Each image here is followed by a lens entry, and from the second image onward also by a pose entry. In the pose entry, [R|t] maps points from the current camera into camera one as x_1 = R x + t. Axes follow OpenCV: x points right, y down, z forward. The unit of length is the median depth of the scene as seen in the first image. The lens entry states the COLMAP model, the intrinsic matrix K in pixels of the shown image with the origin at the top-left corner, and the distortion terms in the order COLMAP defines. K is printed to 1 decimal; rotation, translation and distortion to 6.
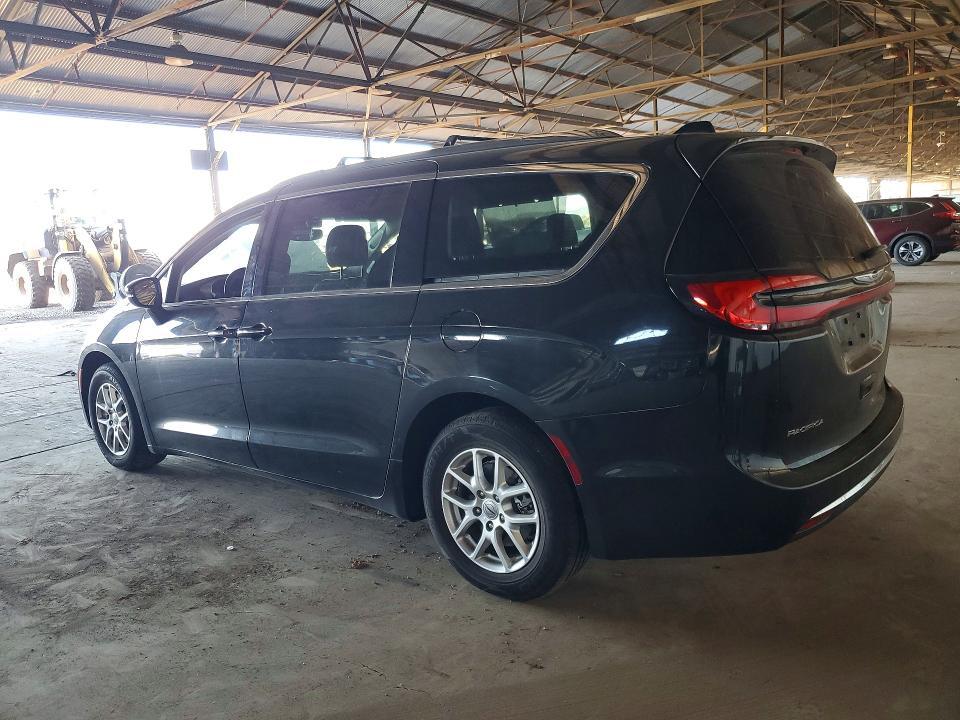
lens RADIAL K [[749.4, 0, 480.0], [0, 749.4, 360.0], [0, 0, 1]] dist [0.018984, -0.001769]
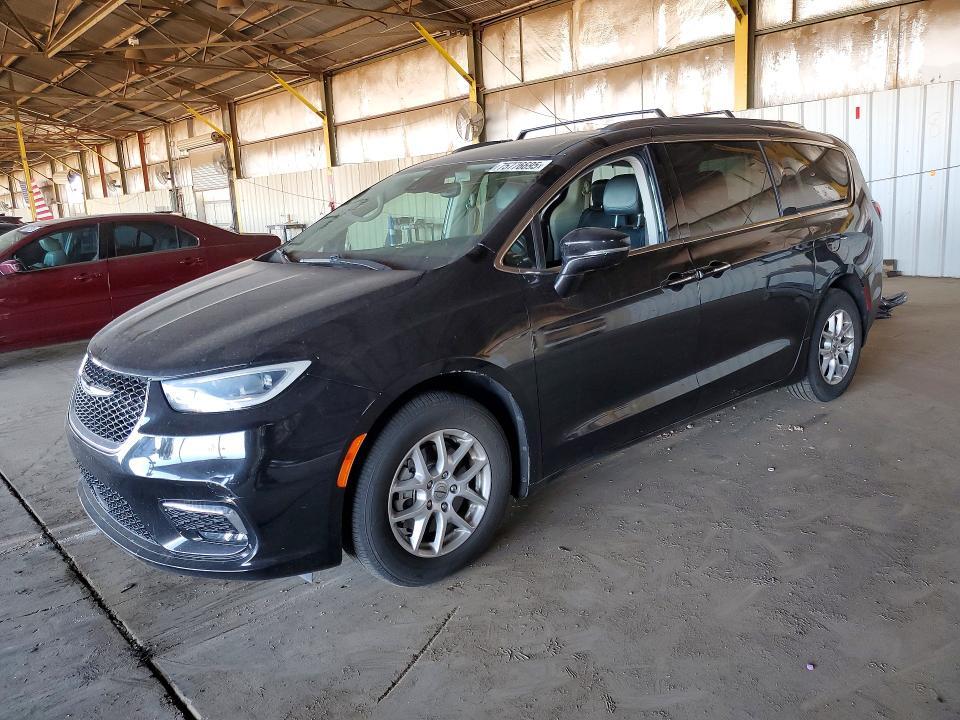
lens RADIAL K [[749.4, 0, 480.0], [0, 749.4, 360.0], [0, 0, 1]] dist [0.018984, -0.001769]
pose [[0.184092, -0.171985, 0.967746, -1.334527], [0.223773, 0.966051, 0.129116, -0.115136], [-0.957098, 0.192786, 0.216327, 1.091179]]
